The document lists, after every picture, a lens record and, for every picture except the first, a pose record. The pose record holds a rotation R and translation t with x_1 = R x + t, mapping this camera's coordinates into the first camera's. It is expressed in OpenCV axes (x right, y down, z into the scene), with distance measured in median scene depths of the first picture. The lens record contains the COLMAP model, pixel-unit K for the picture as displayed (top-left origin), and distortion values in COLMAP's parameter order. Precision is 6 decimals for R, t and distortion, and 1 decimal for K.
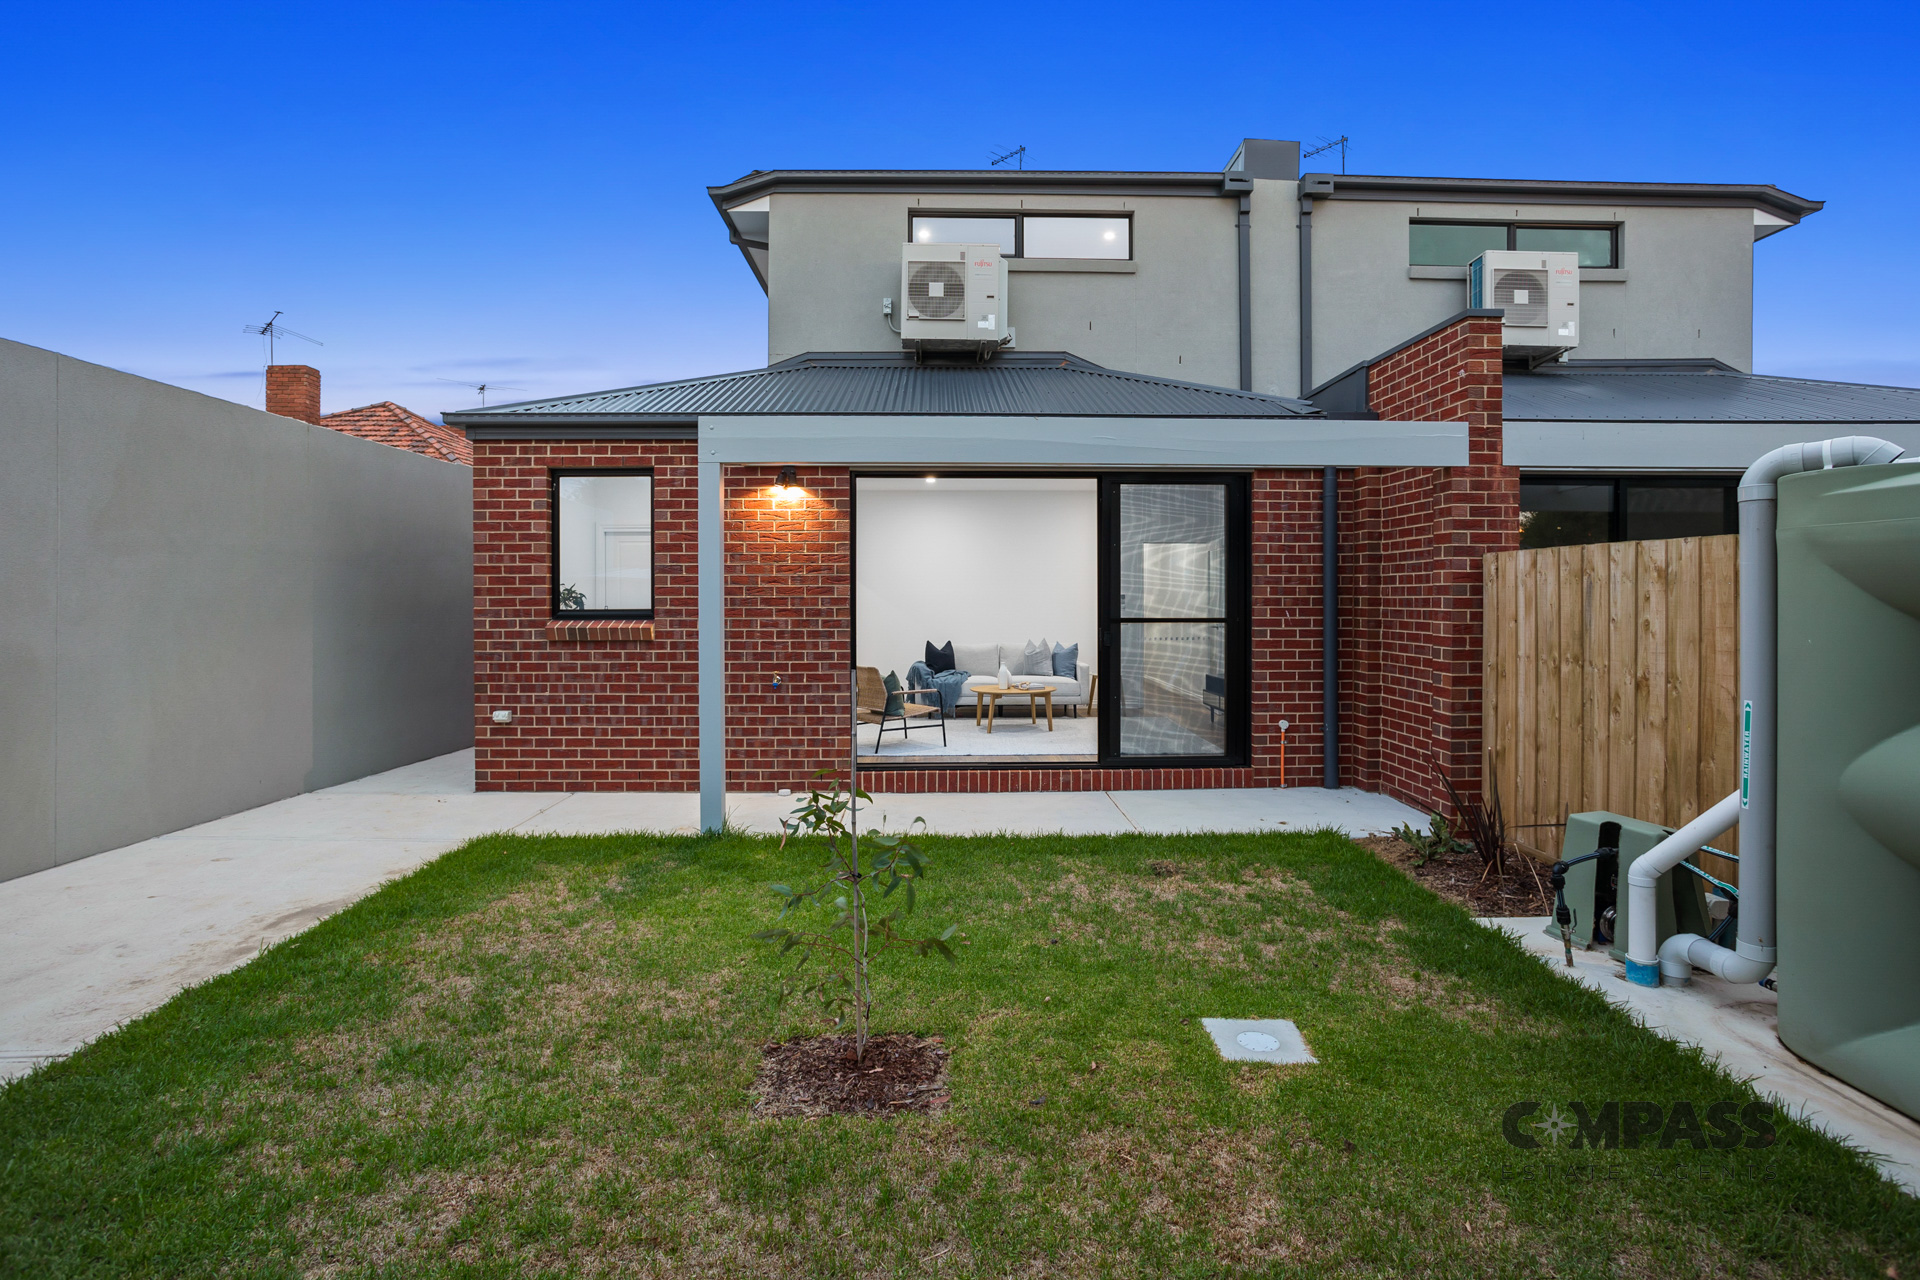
lens RADIAL K [[934.0, 0, 956.7], [0, 934.0, 609.3], [0, 0, 1]] dist [-0.048702, 0.027741]
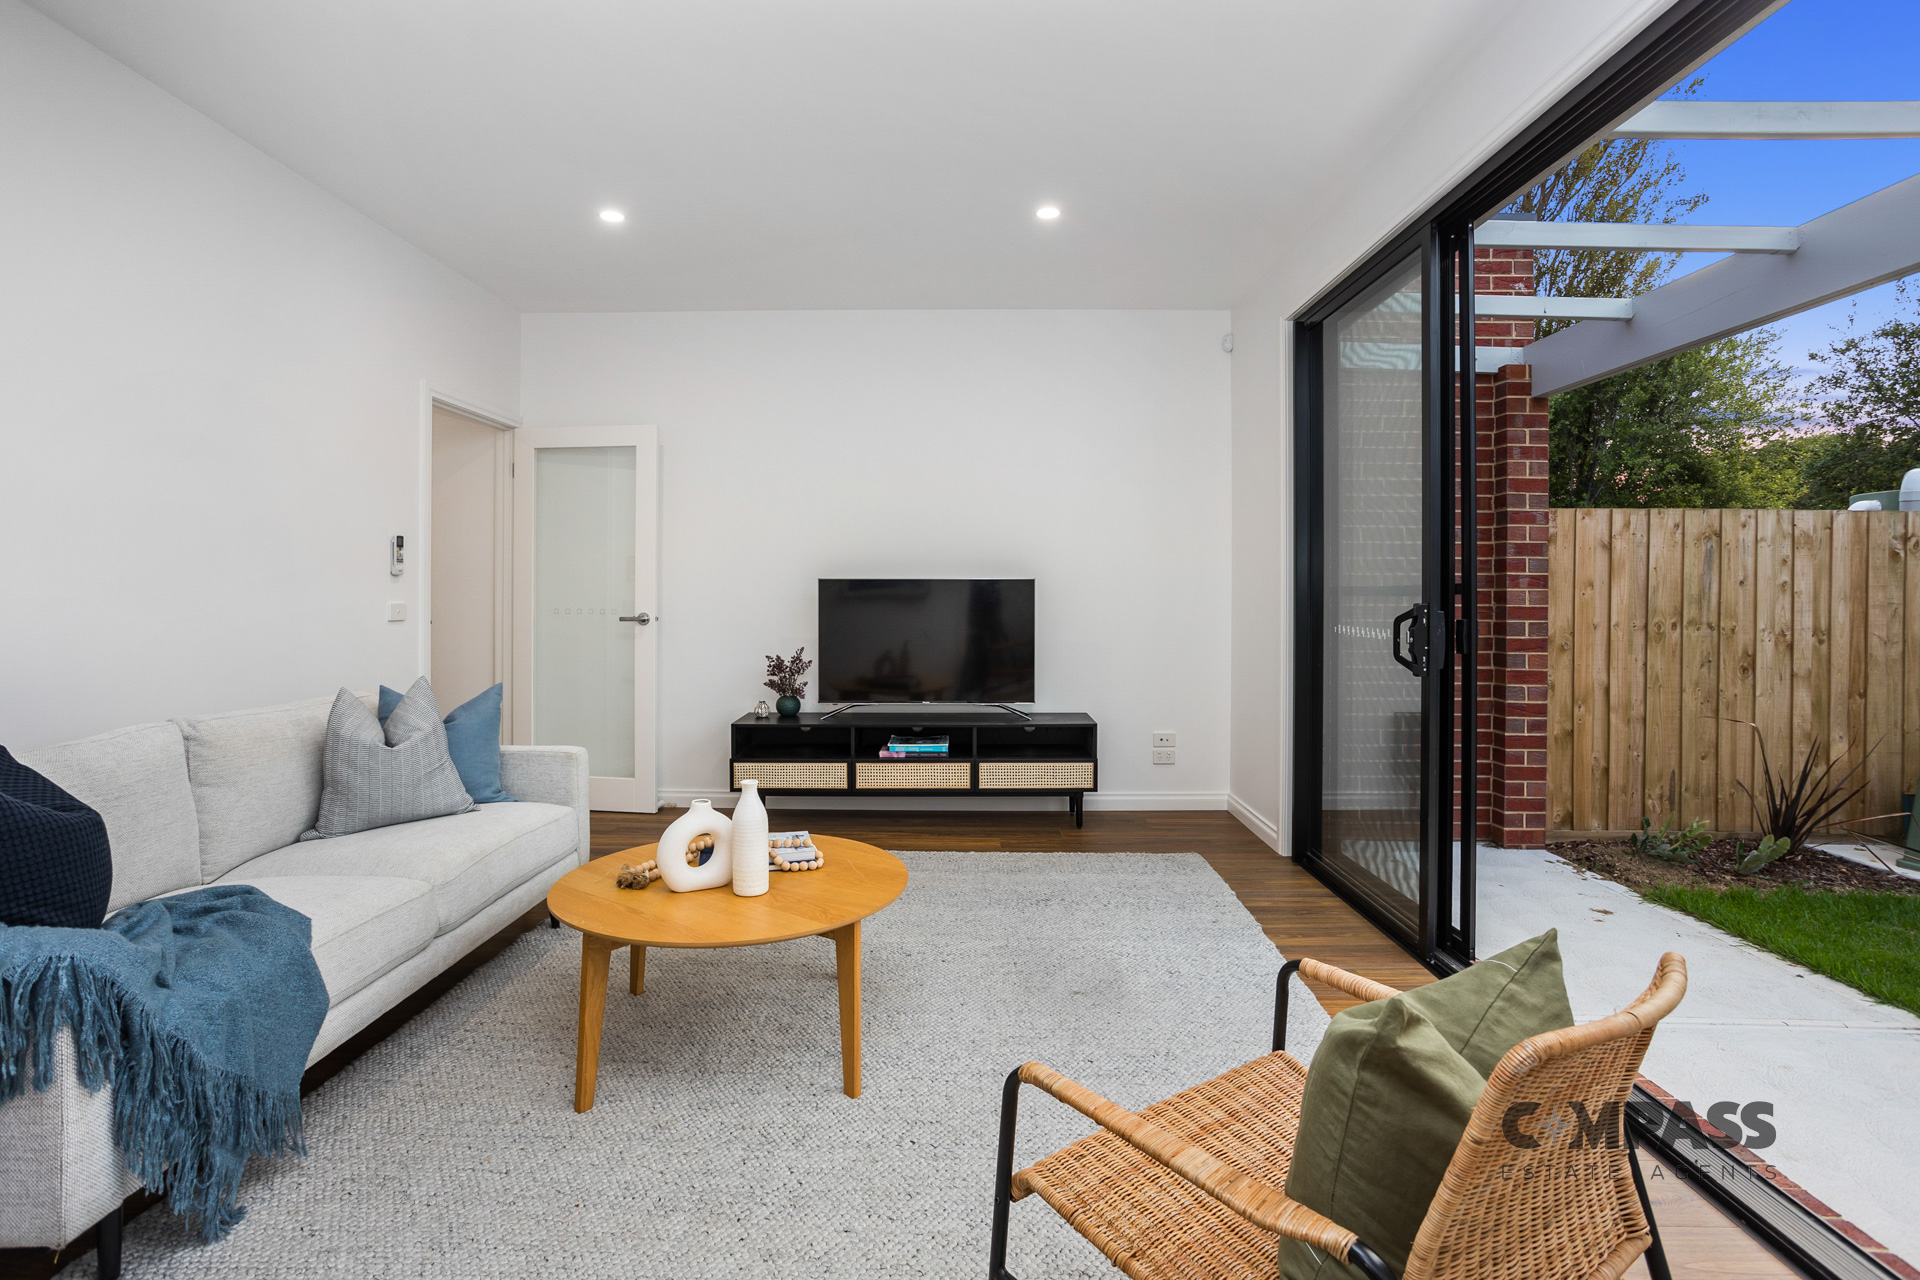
lens RADIAL K [[951.3, 0, 957.4], [0, 951.3, 589.6], [0, 0, 1]] dist [-0.067083, 0.051485]
pose [[0.062535, -0.005460, 0.998028, -0.356766], [0.000662, 0.999985, 0.005429, 0.010764], [-0.998043, 0.000321, 0.062538, 1.625893]]
